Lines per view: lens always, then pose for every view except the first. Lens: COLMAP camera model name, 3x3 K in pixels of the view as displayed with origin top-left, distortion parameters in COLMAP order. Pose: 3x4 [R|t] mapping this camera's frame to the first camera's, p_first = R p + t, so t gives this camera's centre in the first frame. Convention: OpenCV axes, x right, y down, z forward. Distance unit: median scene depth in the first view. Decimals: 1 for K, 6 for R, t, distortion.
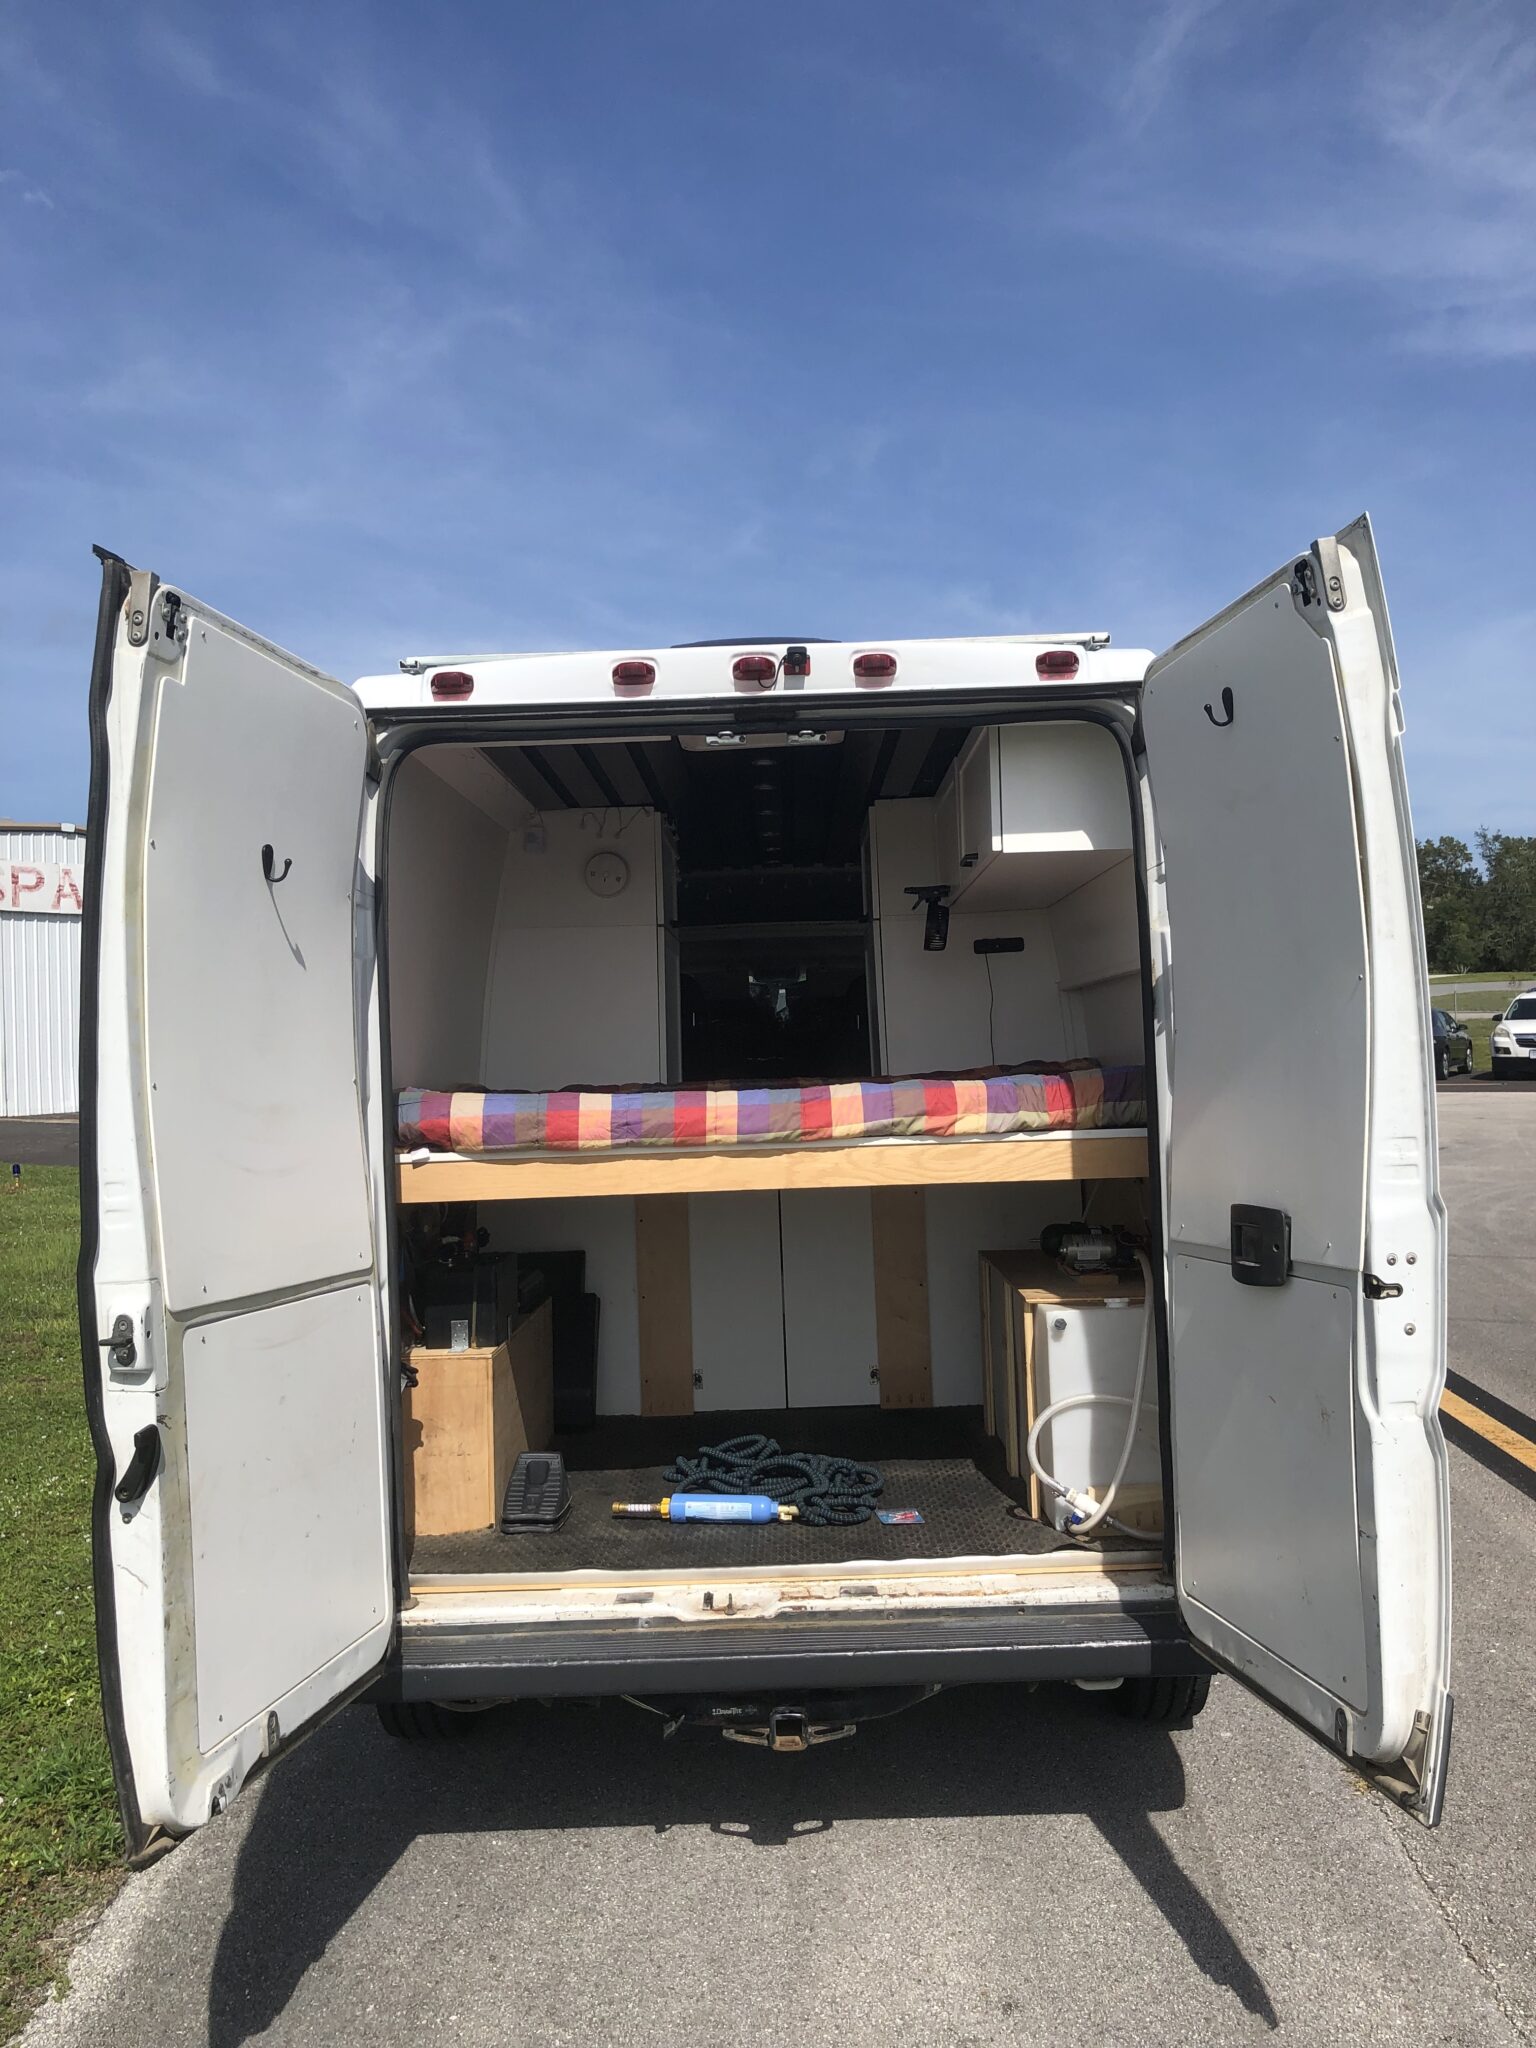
lens RADIAL K [[1646.3, 0, 768.0], [0, 1646.3, 1024.0], [0, 0, 1]] dist [0.041657, 0.001763]
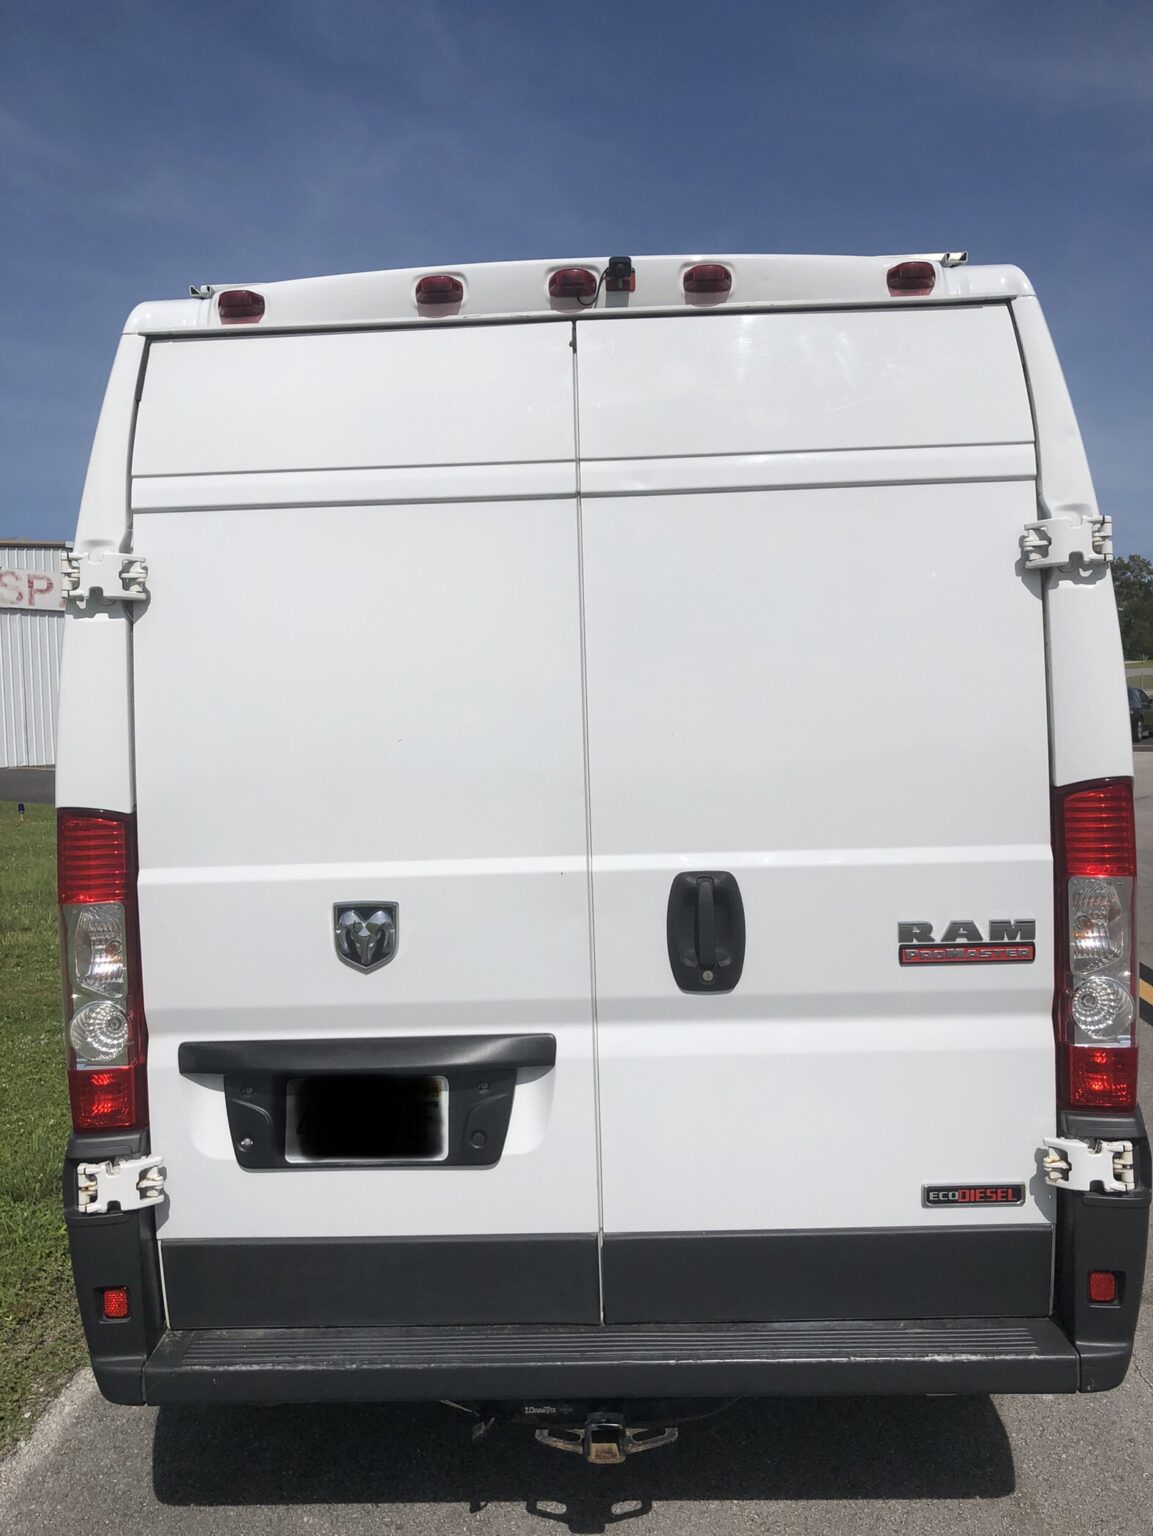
lens RADIAL K [[1234.7, 0, 576.5], [0, 1234.7, 768.0], [0, 0, 1]] dist [0.041657, 0.001763]
pose [[0.999653, 0.004373, -0.025992, 0.011734], [-0.002915, 0.998434, 0.055859, 0.010049], [0.026195, -0.055764, 0.998100, 0.291594]]
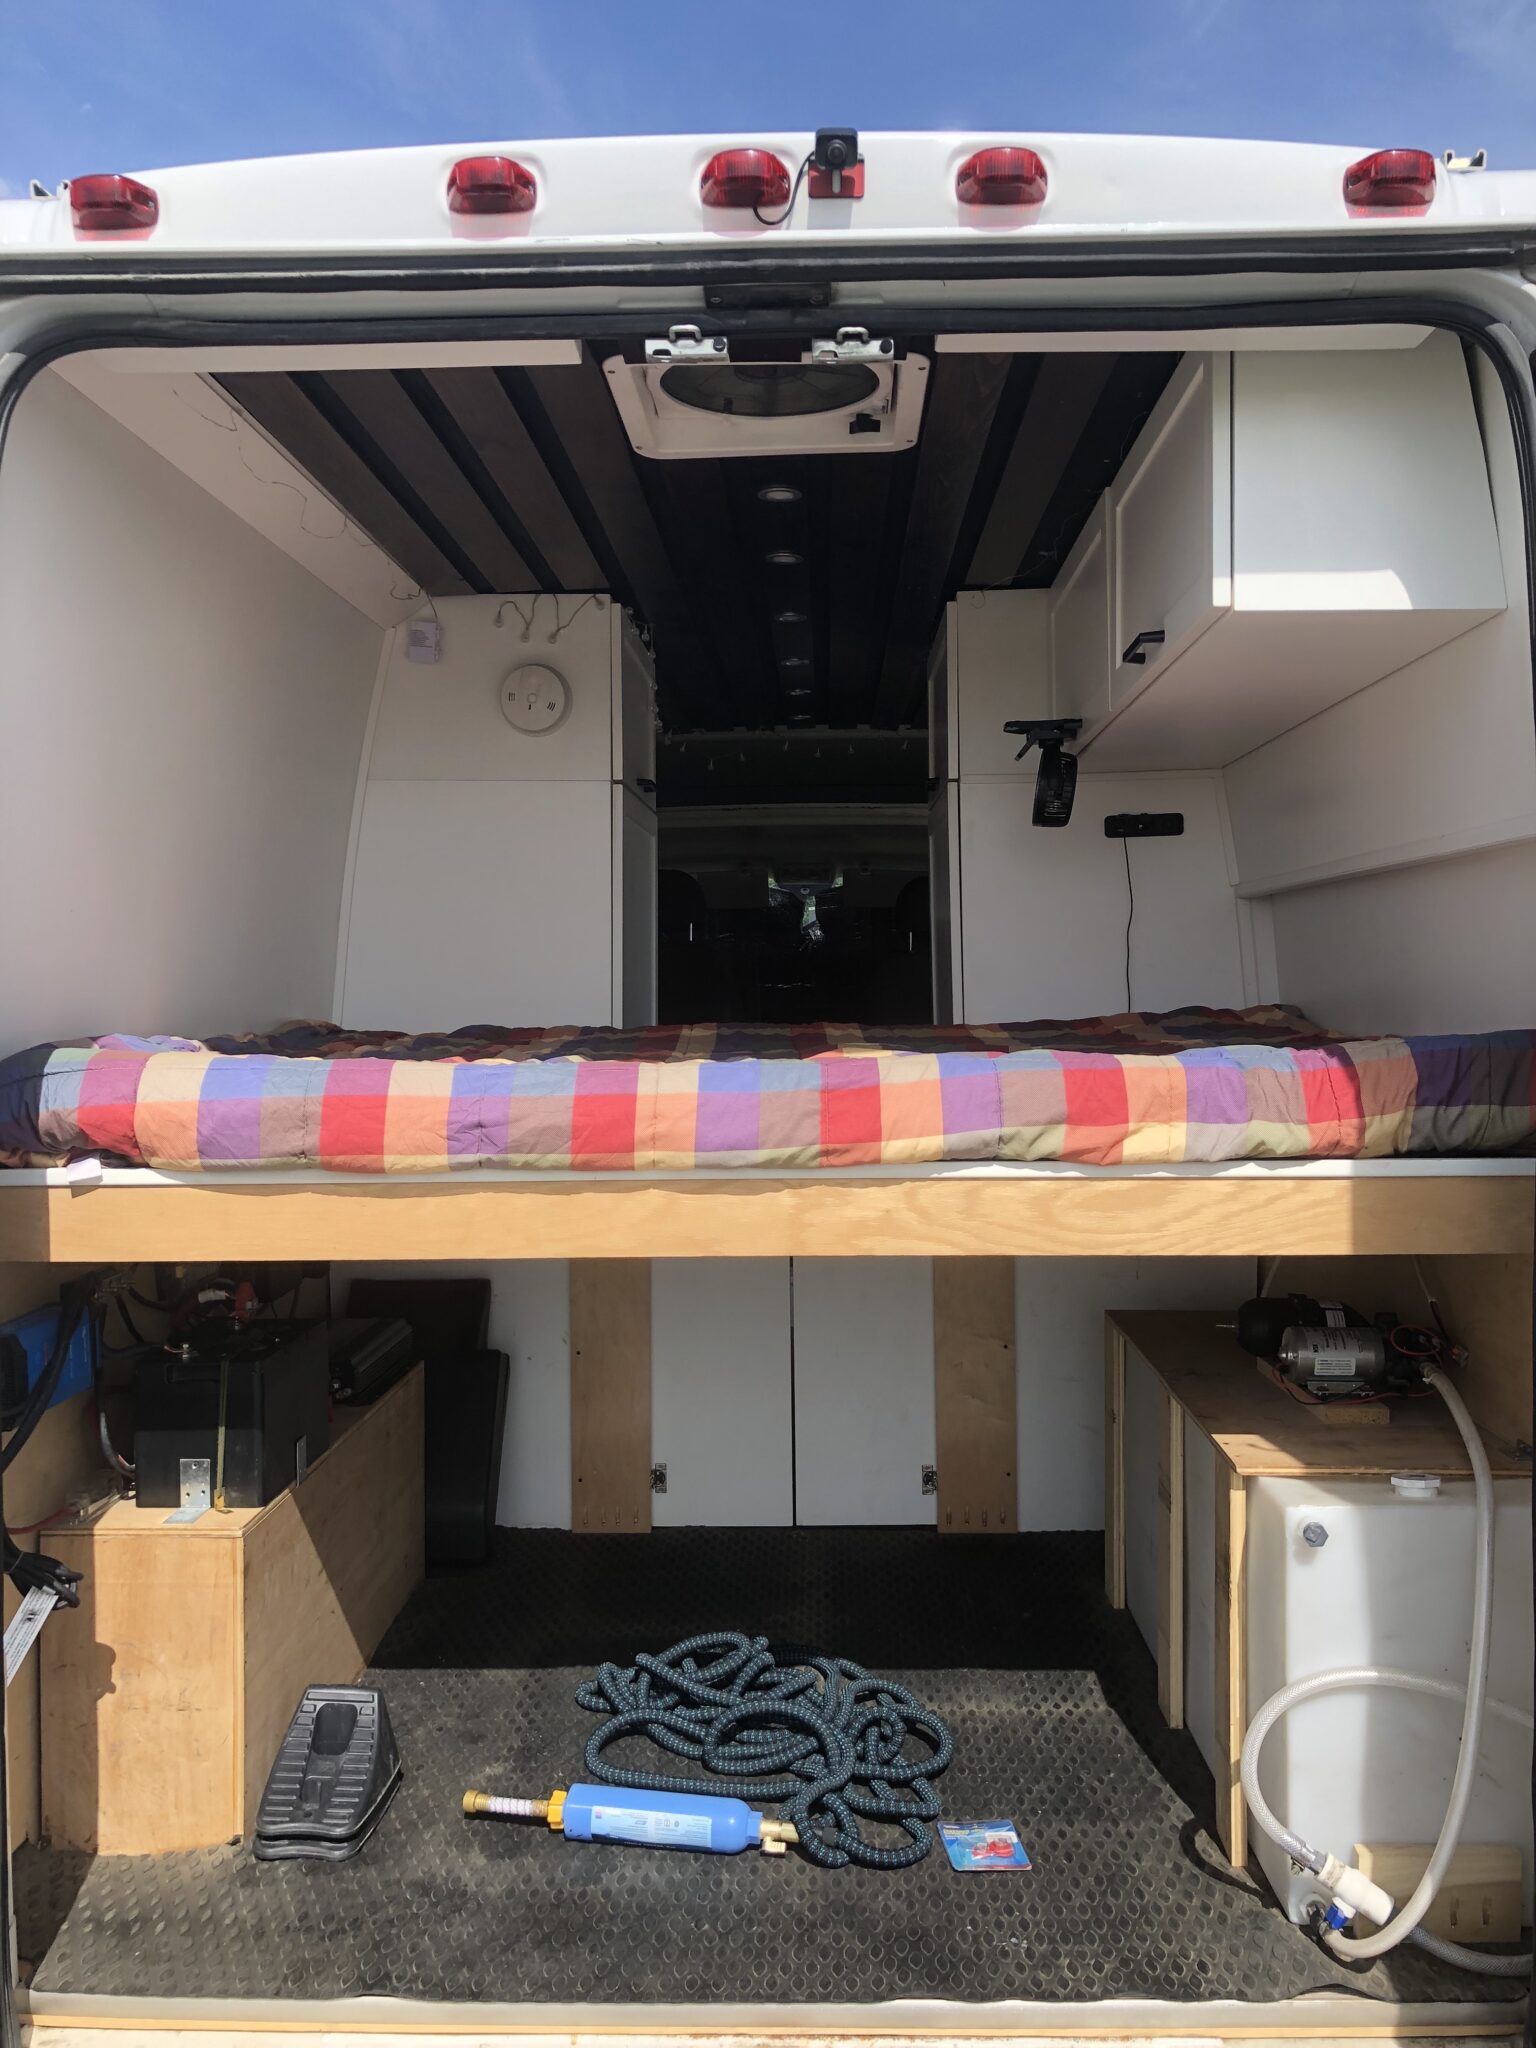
lens RADIAL K [[1646.3, 0, 768.0], [0, 1646.3, 1024.0], [0, 0, 1]] dist [0.041657, 0.001763]
pose [[0.999415, 0.026386, -0.021773, 0.013953], [-0.025284, 0.998457, 0.049441, 0.001879], [0.023044, -0.048862, 0.998540, 0.483883]]
